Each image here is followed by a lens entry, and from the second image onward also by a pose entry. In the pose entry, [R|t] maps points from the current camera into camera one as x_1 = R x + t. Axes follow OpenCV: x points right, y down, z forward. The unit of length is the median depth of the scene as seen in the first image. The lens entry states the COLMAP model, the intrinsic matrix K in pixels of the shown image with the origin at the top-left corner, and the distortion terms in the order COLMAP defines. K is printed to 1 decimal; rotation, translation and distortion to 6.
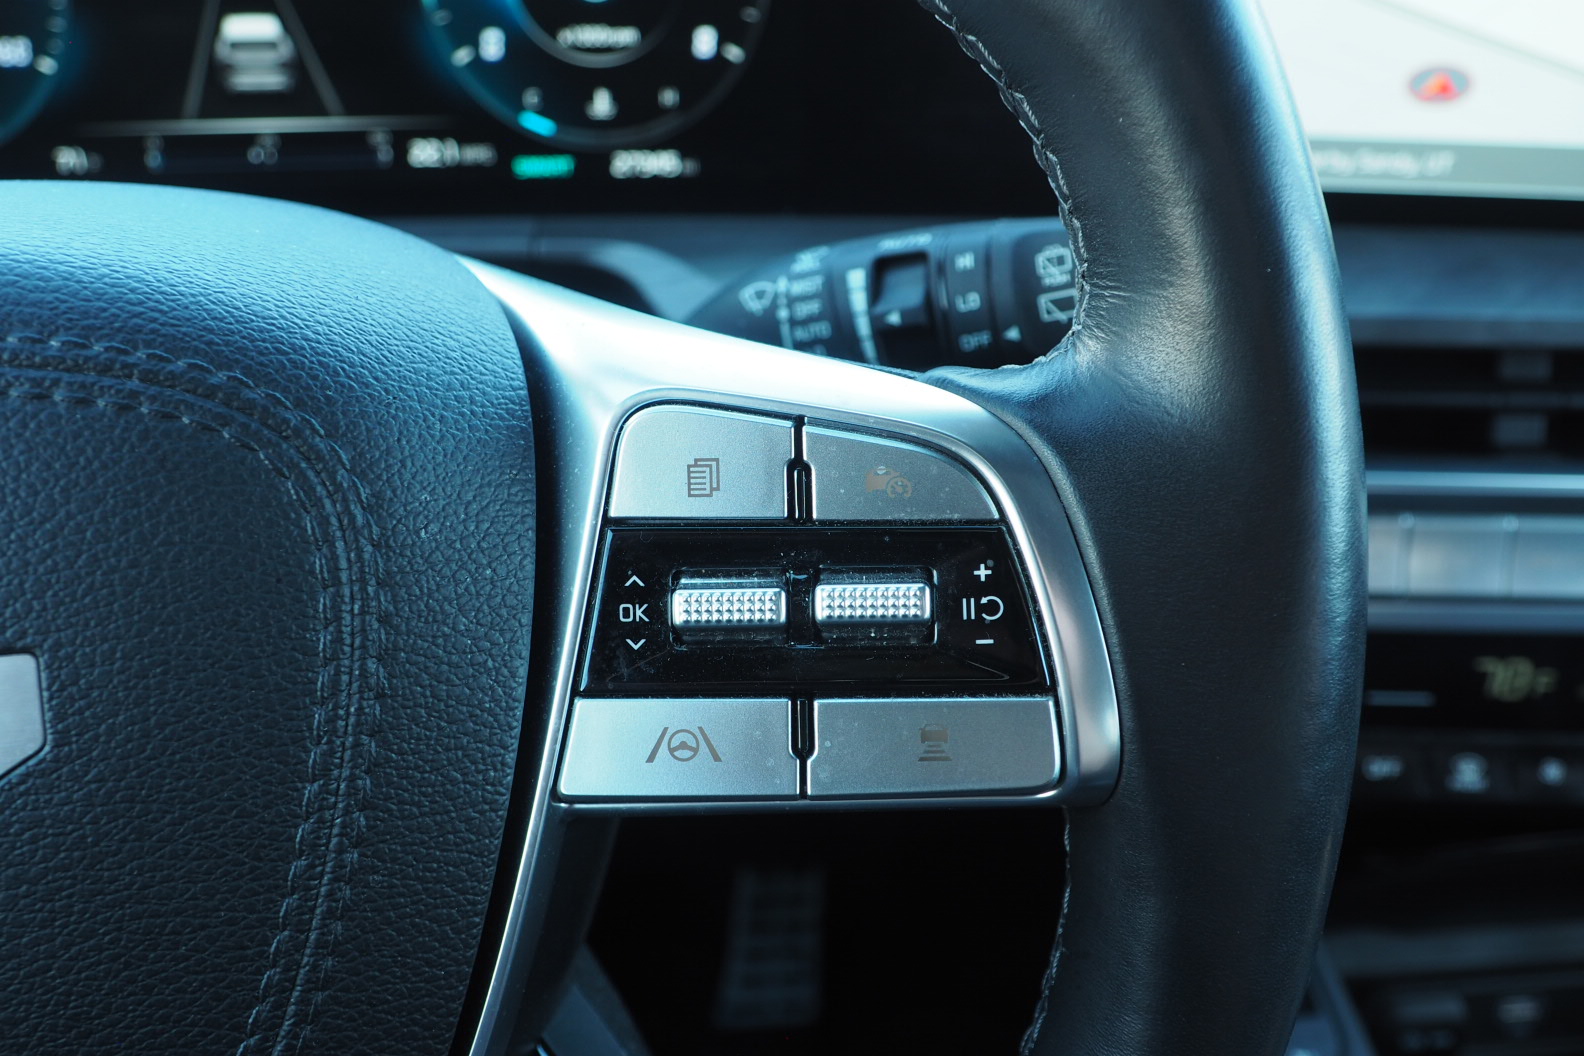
lens RADIAL K [[1462.1, 0, 792.0], [0, 1462.1, 528.0], [0, 0, 1]] dist [-0.027539, -0.005114]
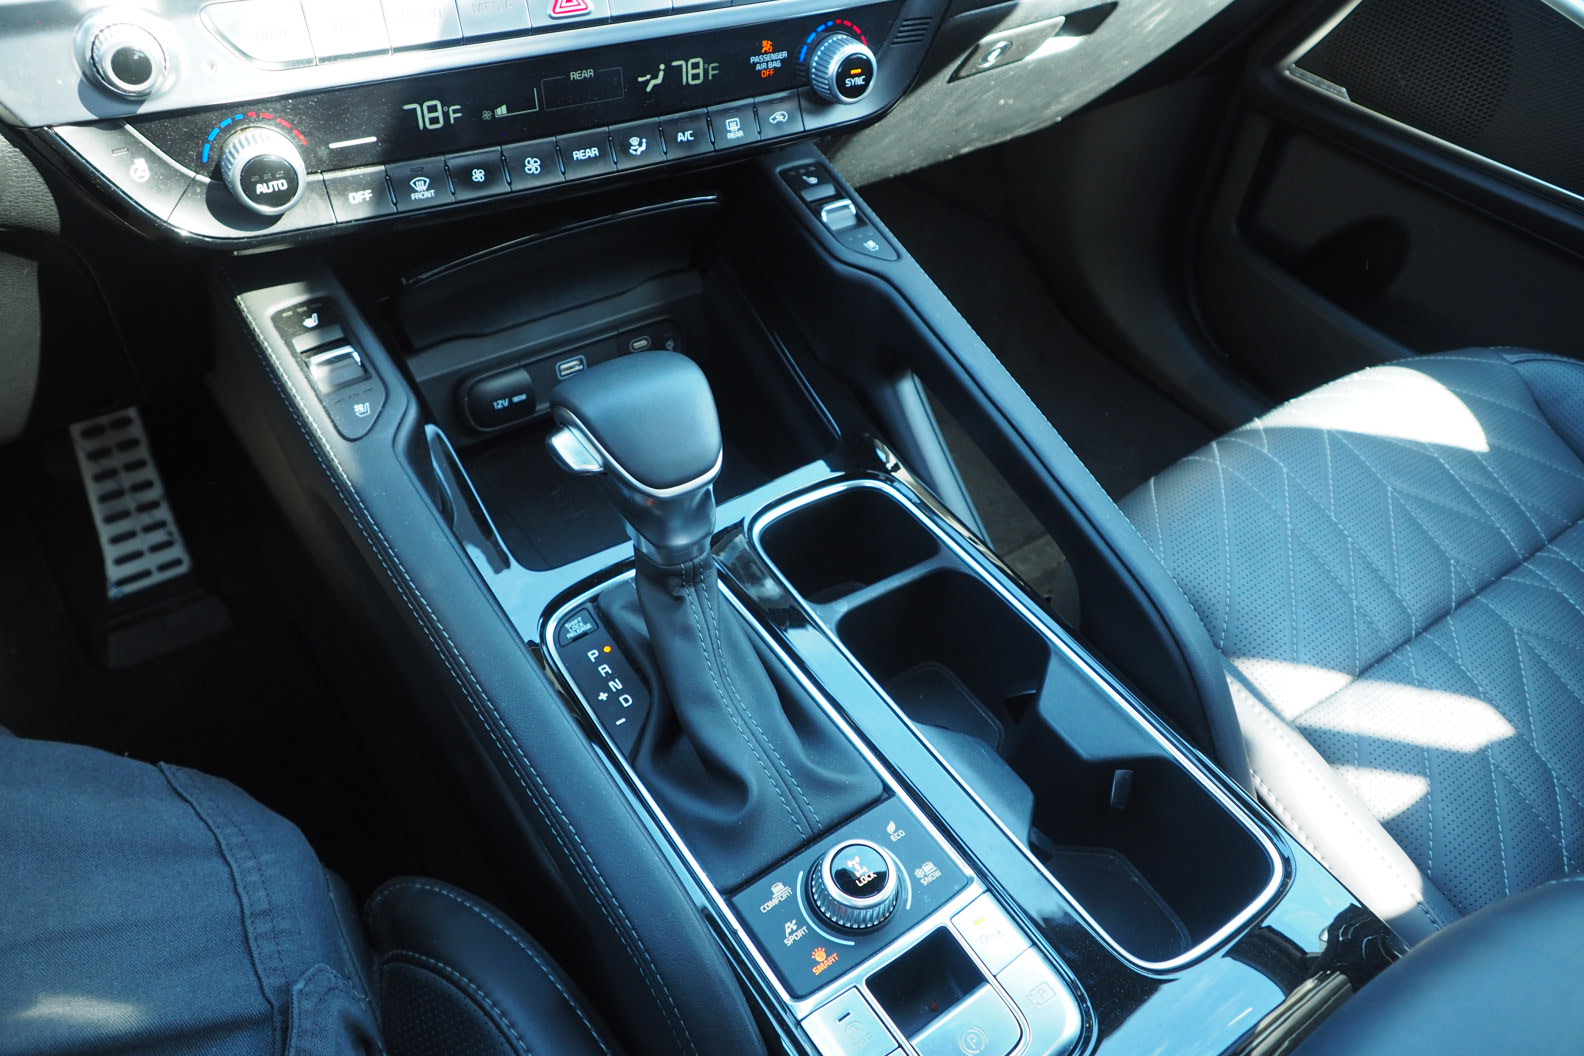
lens RADIAL K [[1122.5, 0, 801.2], [0, 1122.5, 526.0], [0, 0, 1]] dist [-0.045918, 0.007941]
pose [[0.869129, -0.311427, 0.384225, 0.433074], [0.191265, 0.928057, 0.319574, 0.324483], [-0.456107, -0.204262, 0.866166, -0.328586]]
